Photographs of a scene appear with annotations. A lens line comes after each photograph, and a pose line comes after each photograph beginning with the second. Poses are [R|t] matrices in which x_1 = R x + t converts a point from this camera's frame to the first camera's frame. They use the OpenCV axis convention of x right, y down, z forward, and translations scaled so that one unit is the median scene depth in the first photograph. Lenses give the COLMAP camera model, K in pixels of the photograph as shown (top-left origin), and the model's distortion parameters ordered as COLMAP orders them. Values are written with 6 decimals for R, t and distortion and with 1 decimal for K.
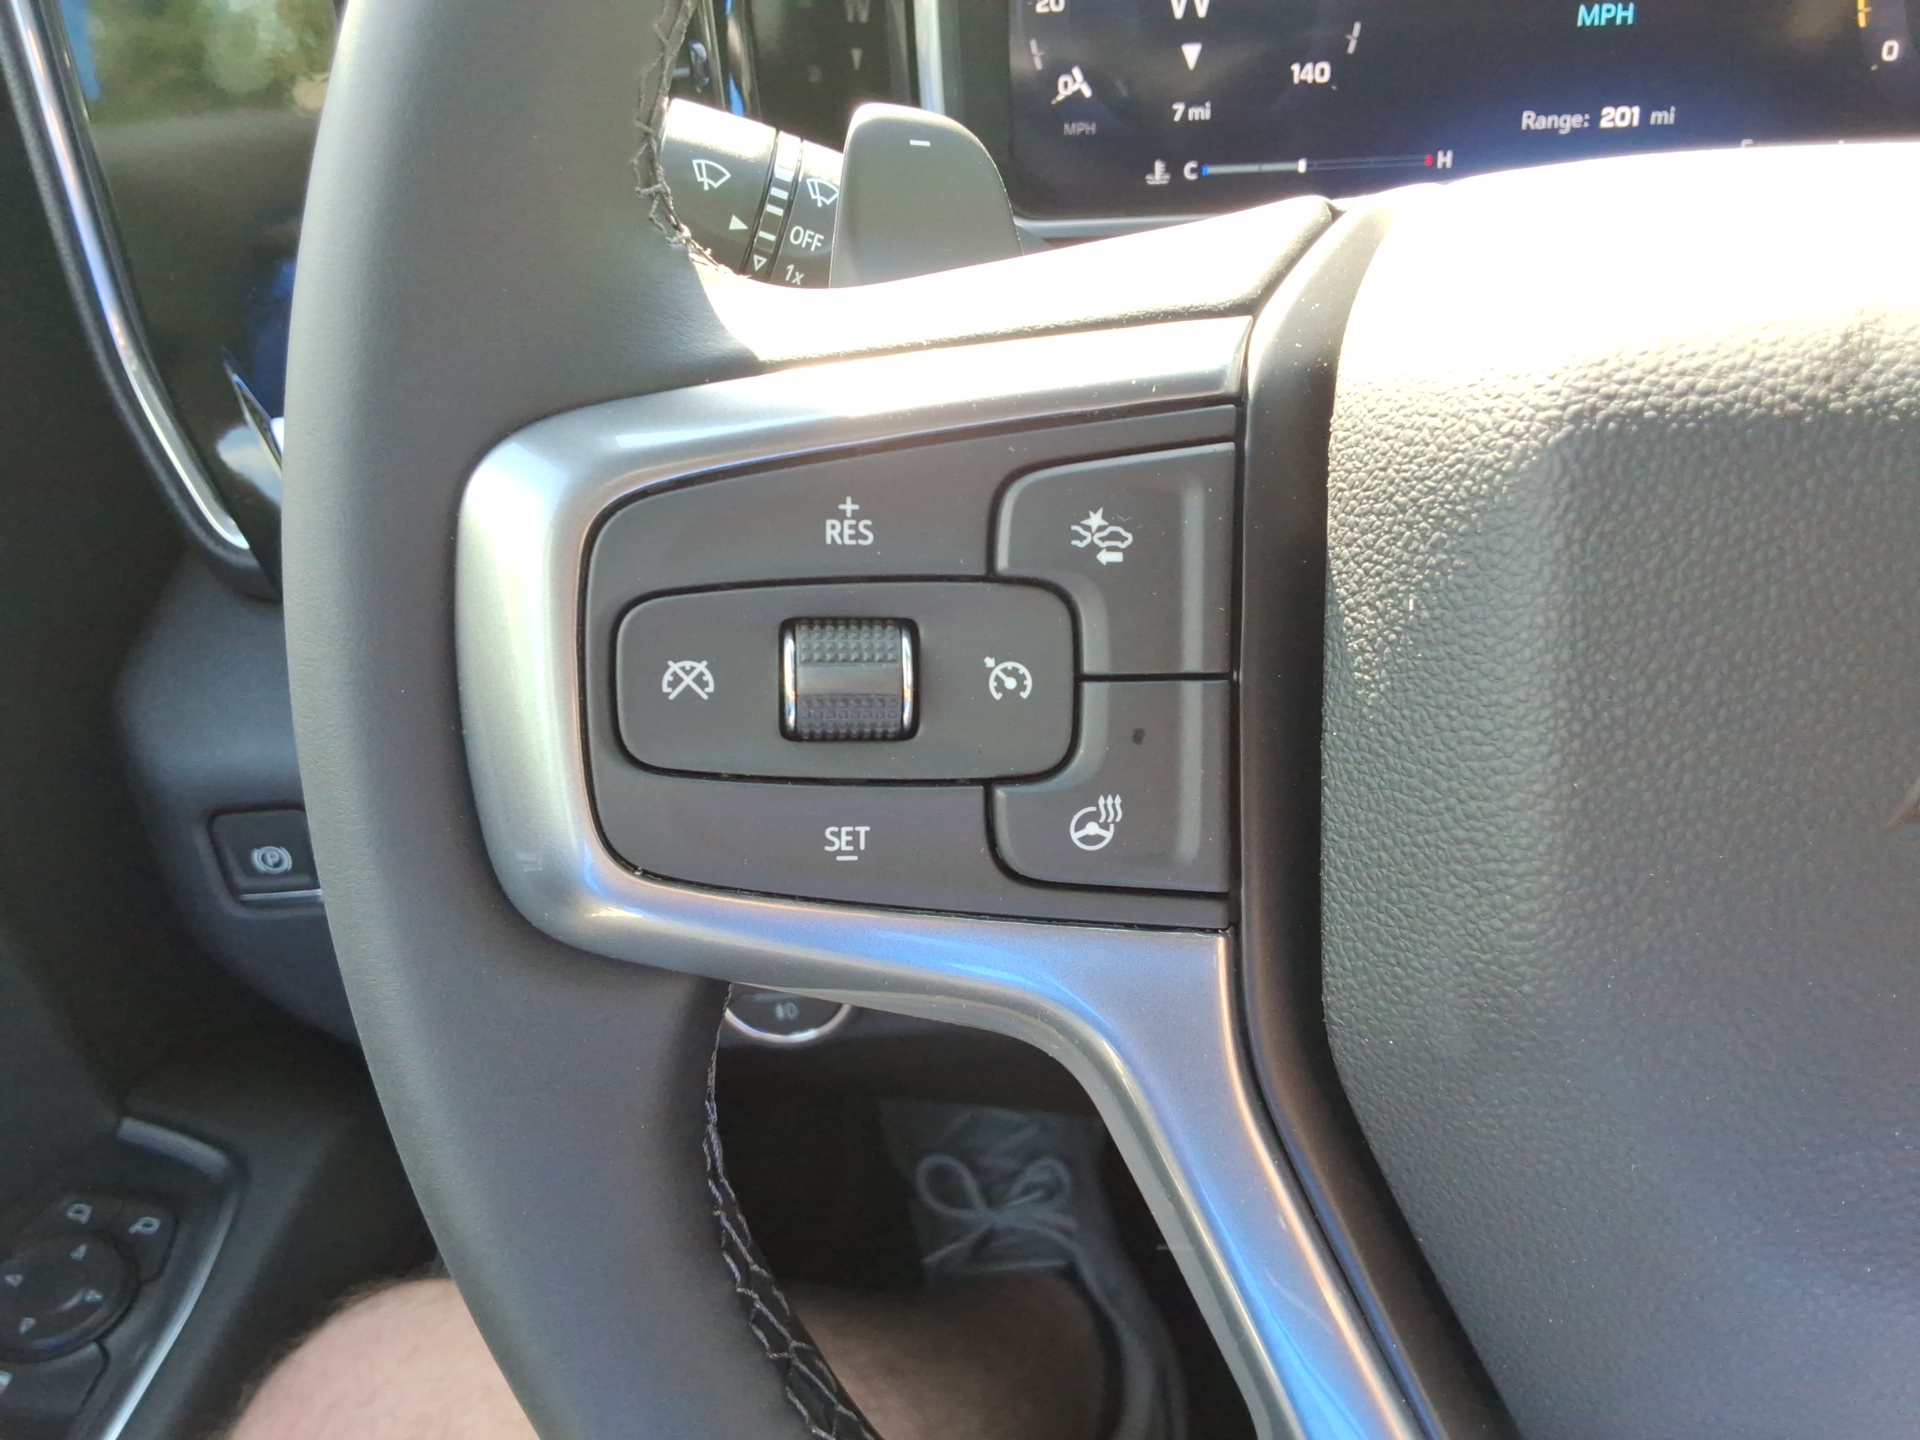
lens RADIAL K [[1547.1, 0, 959.7], [0, 1547.1, 736.6], [0, 0, 1]] dist [0.012392, -0.039709]
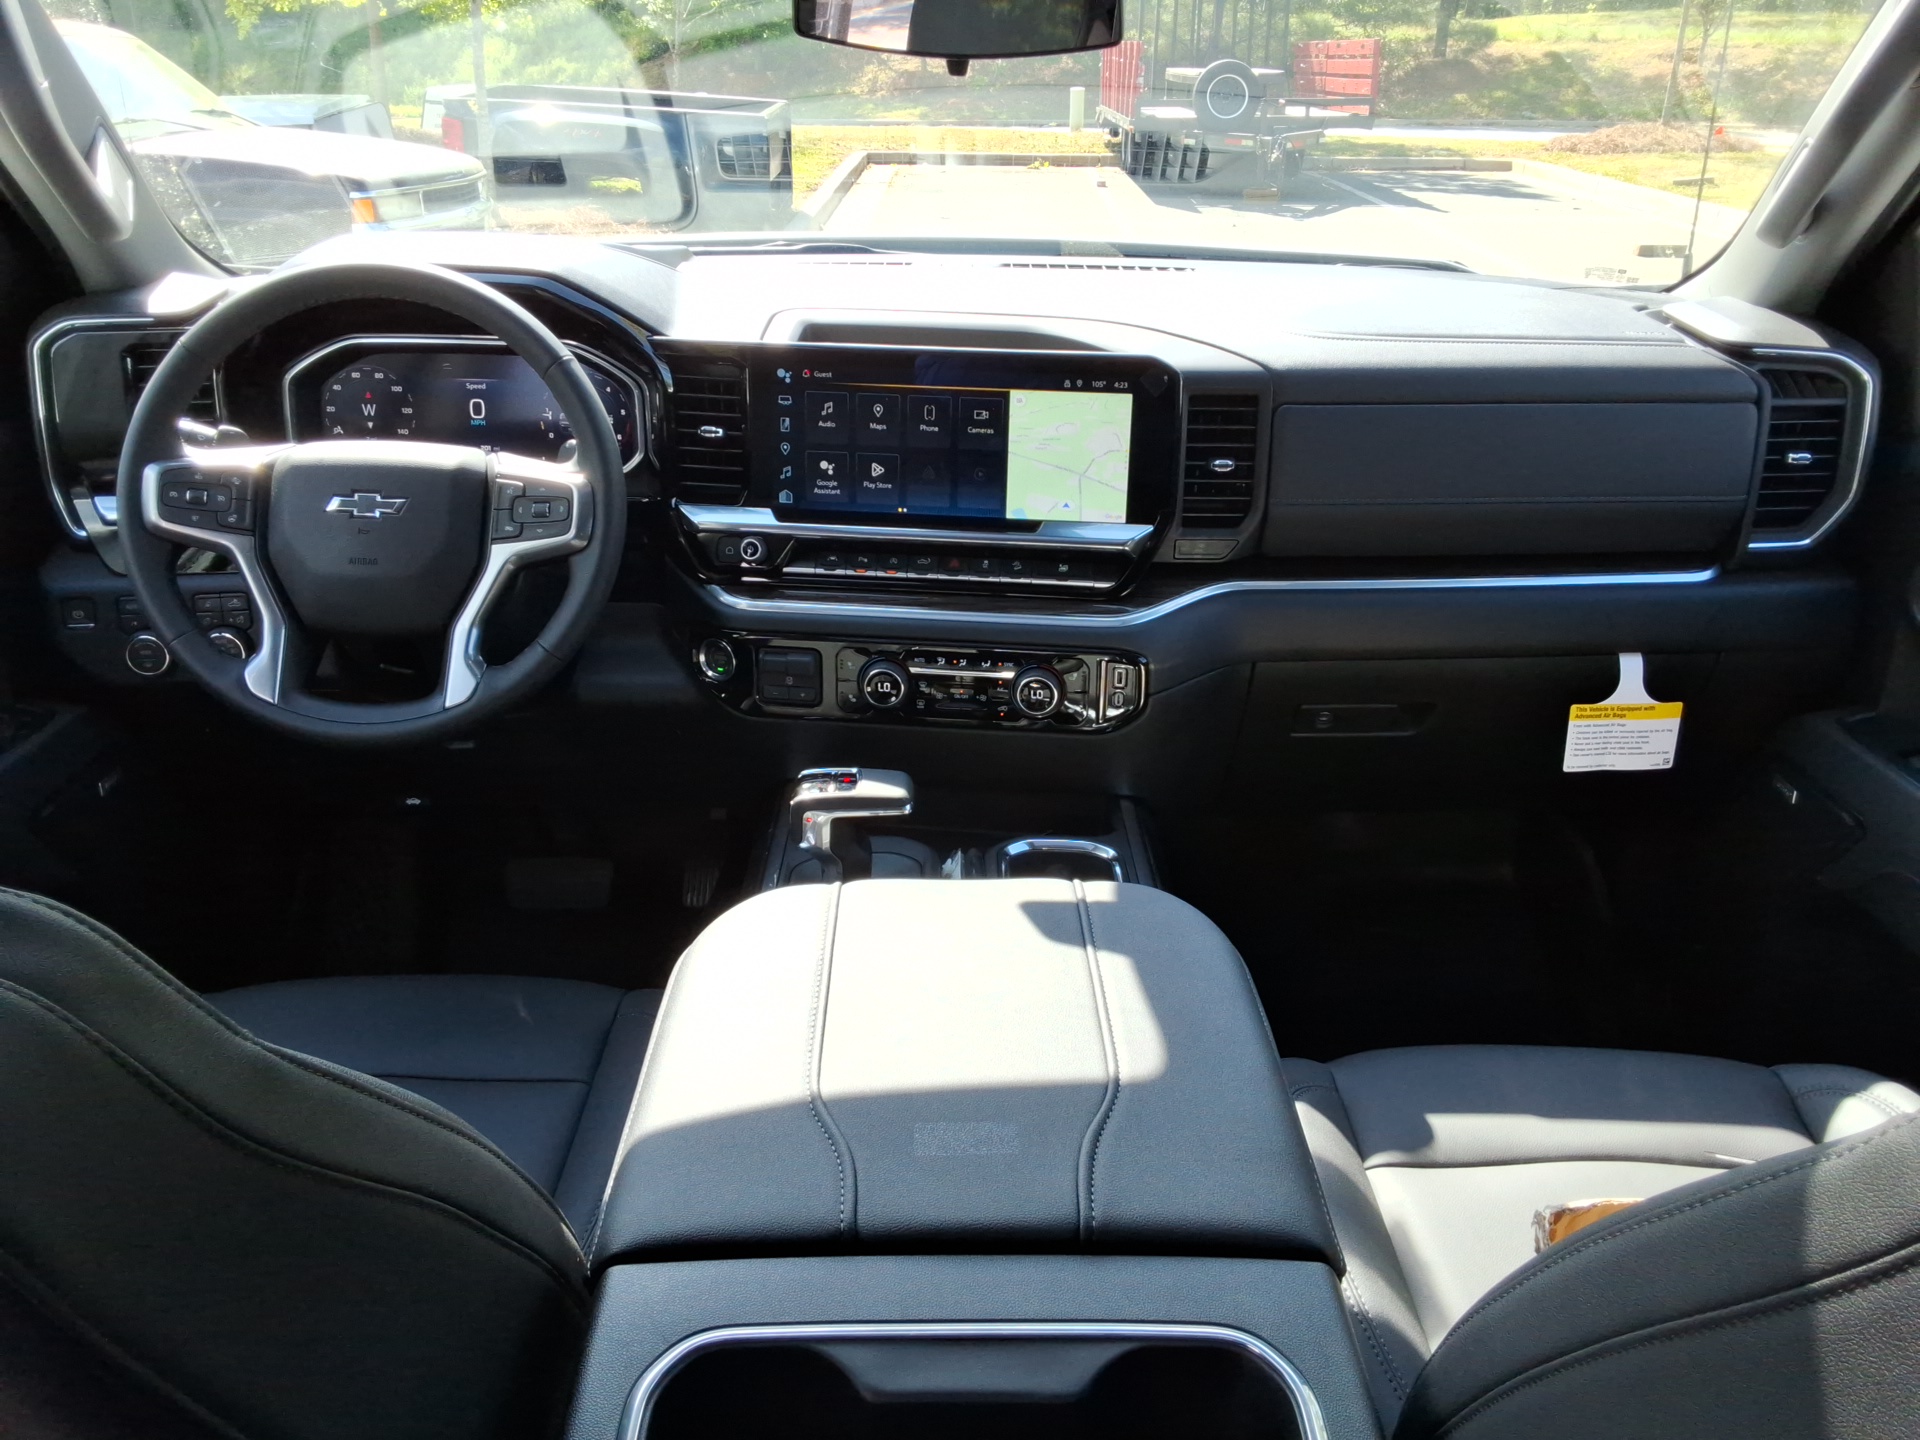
lens RADIAL K [[1541.1, 0, 1005.3], [0, 1541.1, 730.9], [0, 0, 1]] dist [0.092483, -0.137018]
pose [[0.981599, 0.032554, 0.188157, 1.071467], [0.010980, 0.974107, -0.225820, 1.269851], [-0.190636, 0.223731, 0.955825, -3.020749]]
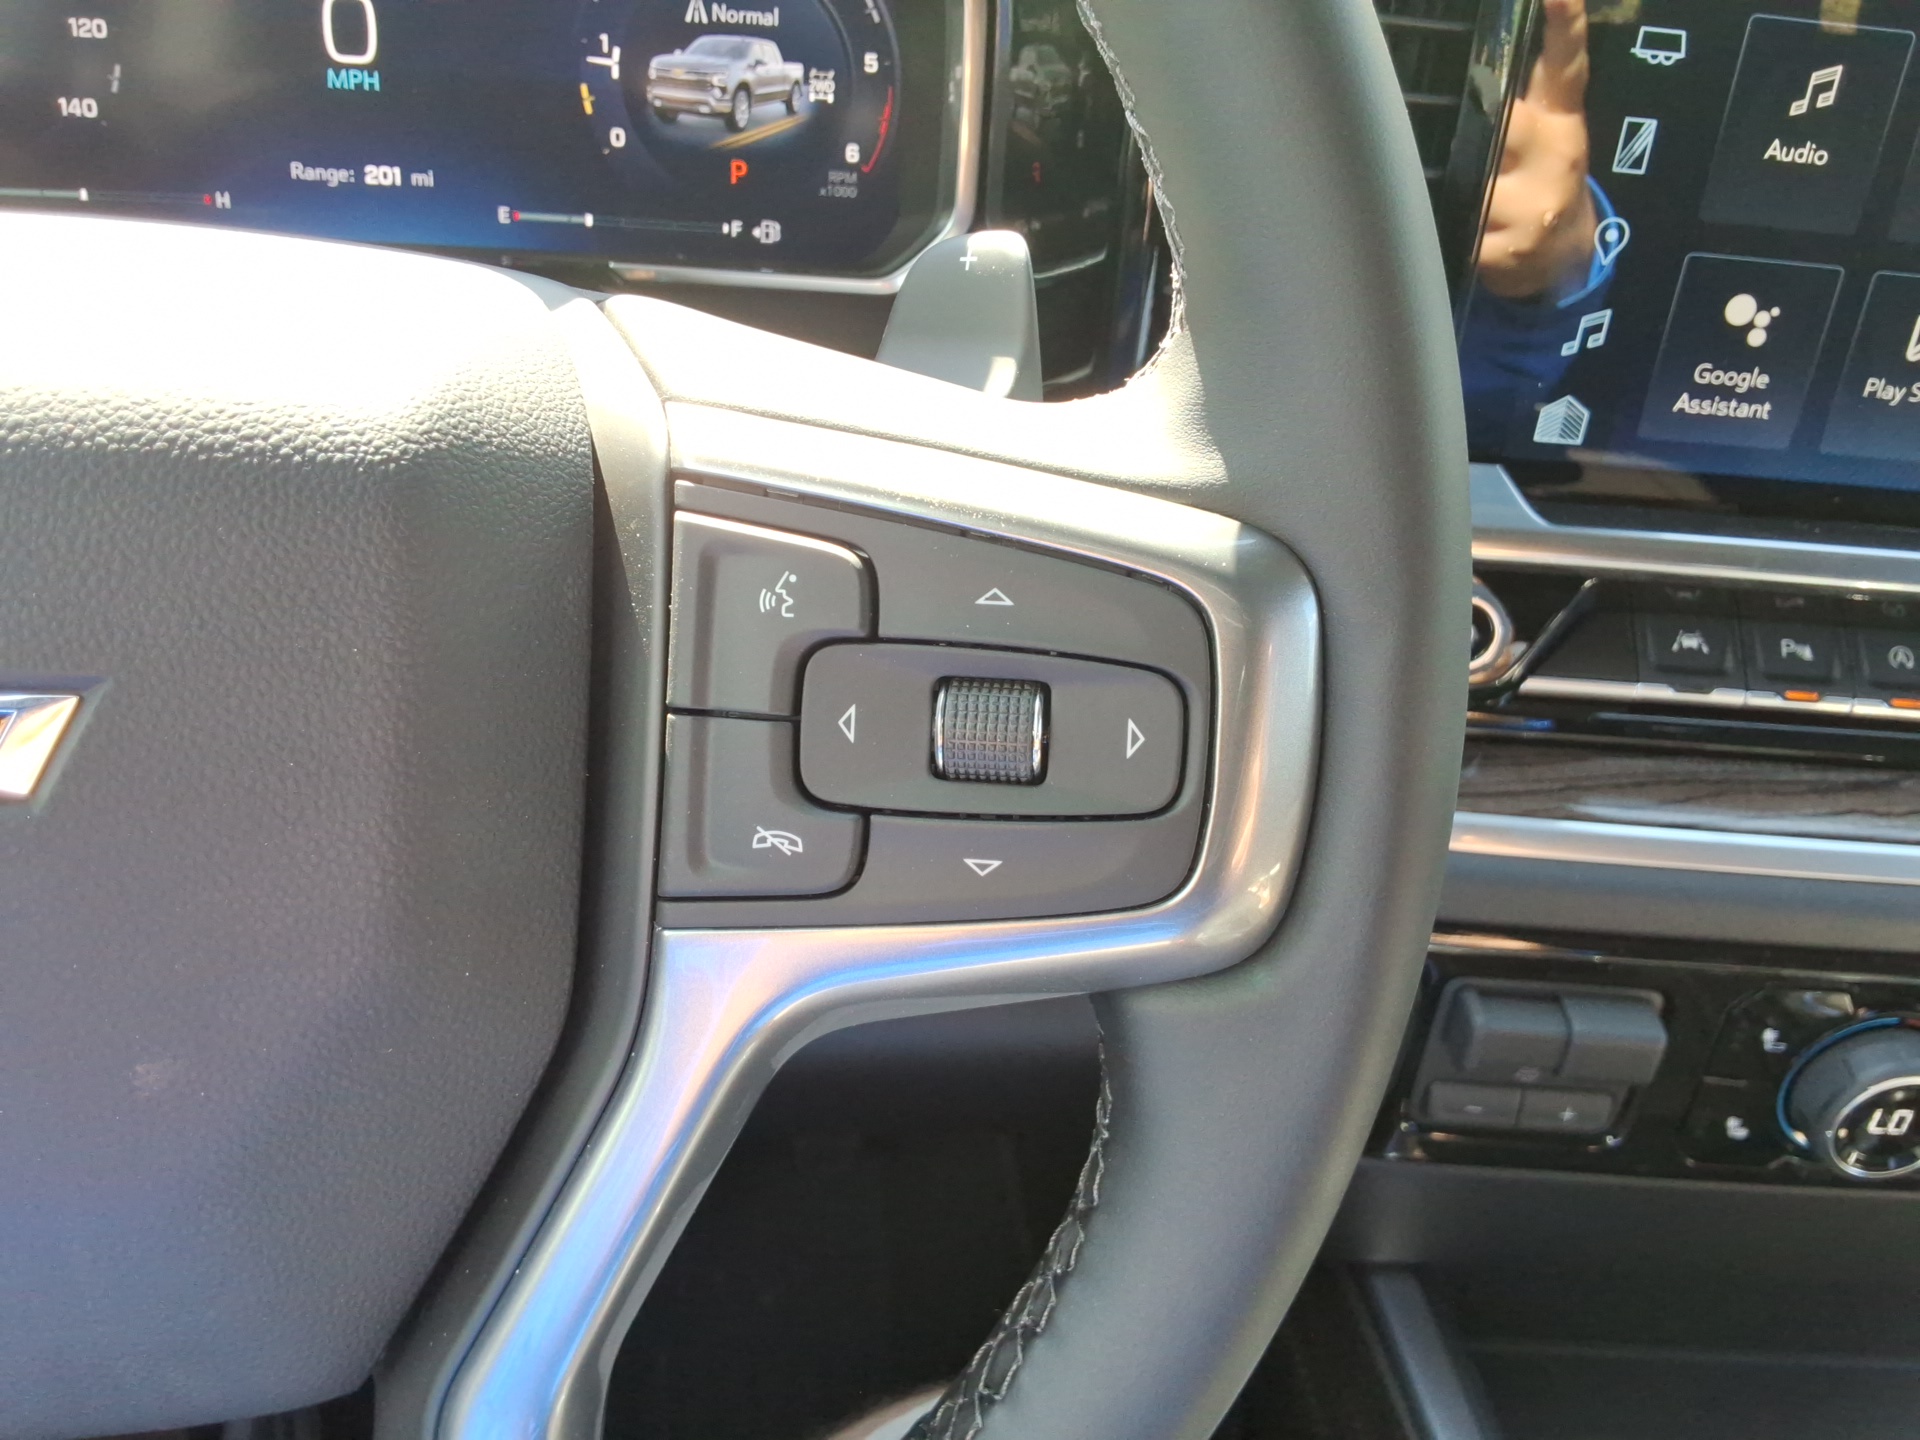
lens RADIAL K [[1541.1, 0, 977.8], [0, 1541.1, 709.2], [0, 0, 1]] dist [0.092483, -0.137018]
pose [[0.951859, -0.002964, 0.306522, 0.526500], [0.015215, 0.999178, -0.037586, 0.020093], [-0.306158, 0.040441, 0.951121, -0.162464]]
